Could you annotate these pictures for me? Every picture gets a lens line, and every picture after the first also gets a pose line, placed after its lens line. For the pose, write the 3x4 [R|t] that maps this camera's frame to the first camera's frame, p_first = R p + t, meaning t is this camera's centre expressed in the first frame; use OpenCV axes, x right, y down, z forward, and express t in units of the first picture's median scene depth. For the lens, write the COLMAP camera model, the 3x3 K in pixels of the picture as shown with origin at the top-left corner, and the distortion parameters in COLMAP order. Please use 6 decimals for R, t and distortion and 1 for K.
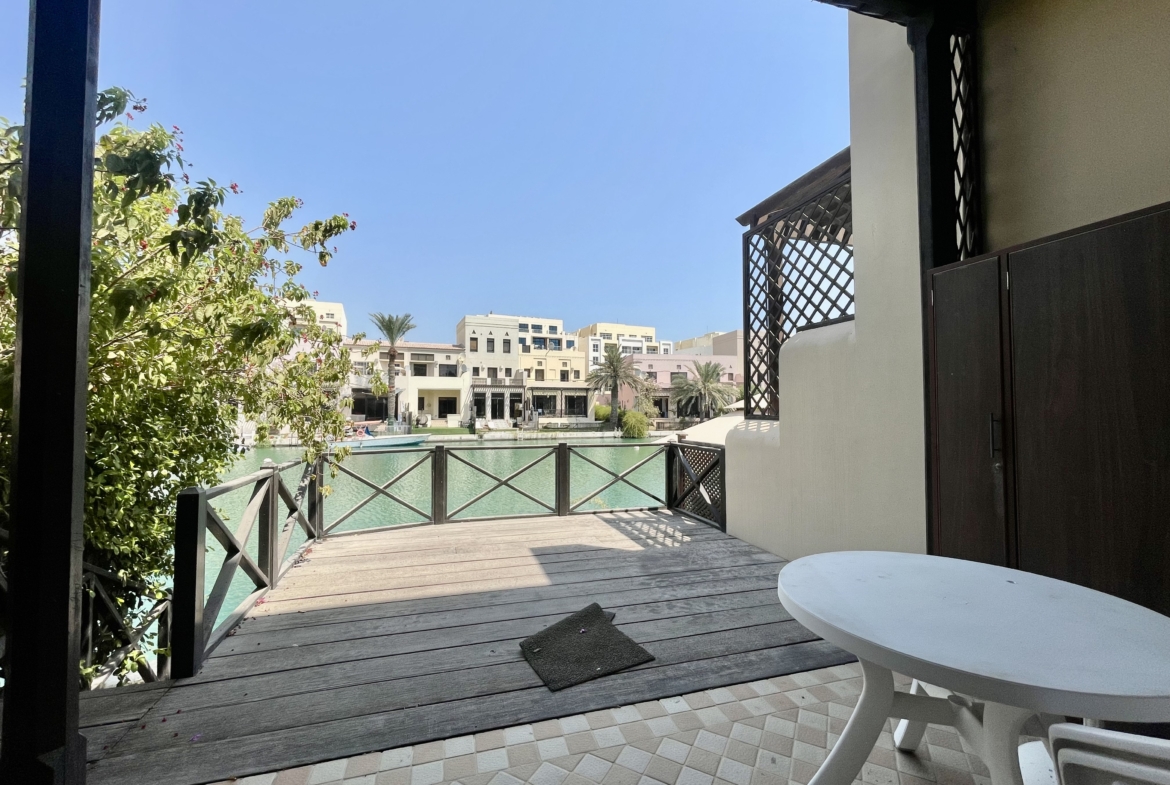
lens RADIAL K [[475.7, 0, 580.4], [0, 475.7, 394.0], [0, 0, 1]] dist [0.002355, -0.000094]
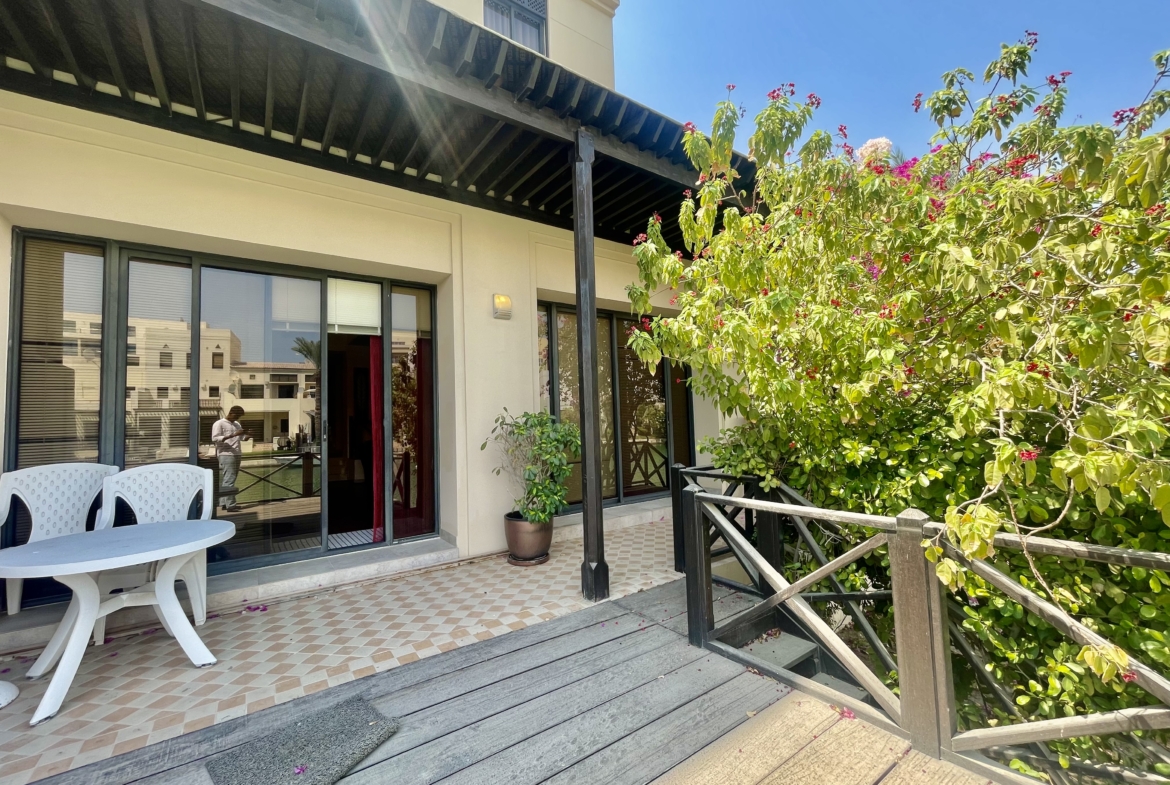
lens RADIAL K [[475.7, 0, 580.6], [0, 475.7, 391.3], [0, 0, 1]] dist [0.002355, -0.000094]
pose [[-0.942958, 0.014744, -0.332586, -0.074959], [0.046687, 0.995003, -0.088258, 0.025244], [0.329623, -0.098751, -0.938934, 0.917056]]
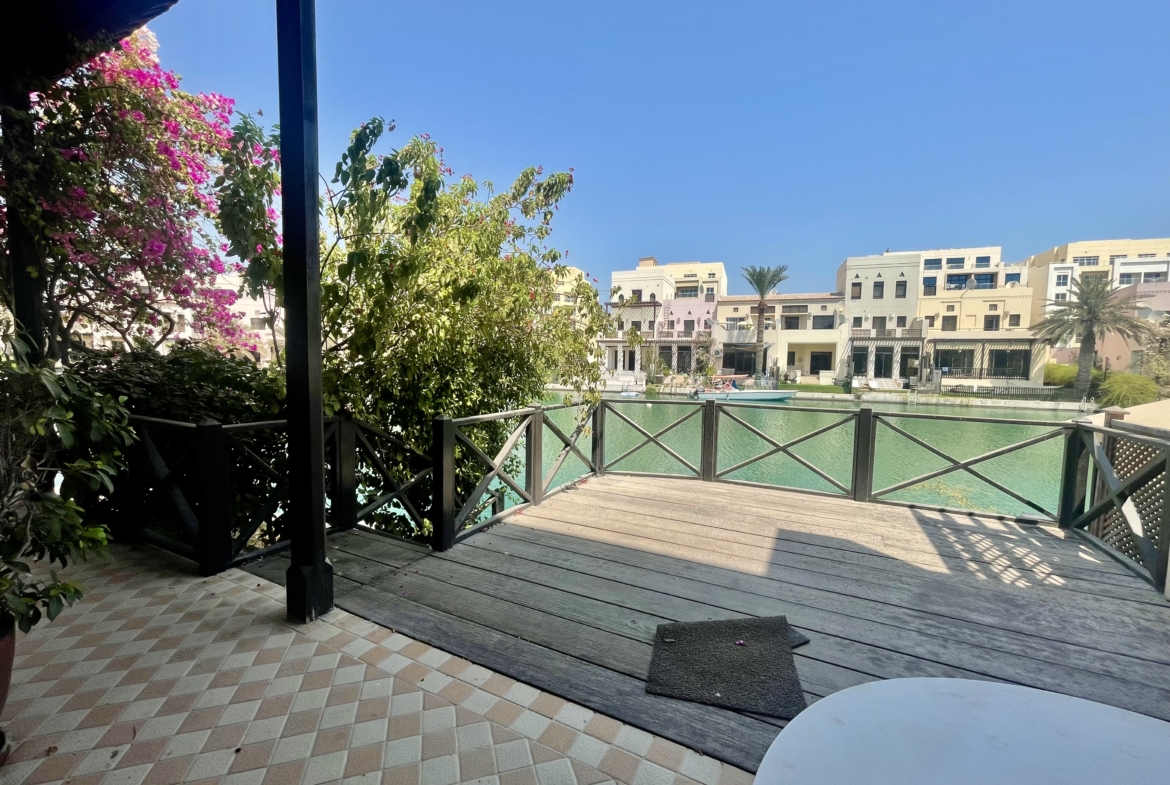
lens RADIAL K [[475.7, 0, 581.0], [0, 475.7, 392.9], [0, 0, 1]] dist [0.002355, -0.000094]
pose [[0.725100, 0.060300, -0.685998, 0.165998], [0.003068, 0.995866, 0.090781, 0.007787], [0.688636, -0.067931, 0.721918, 0.141558]]
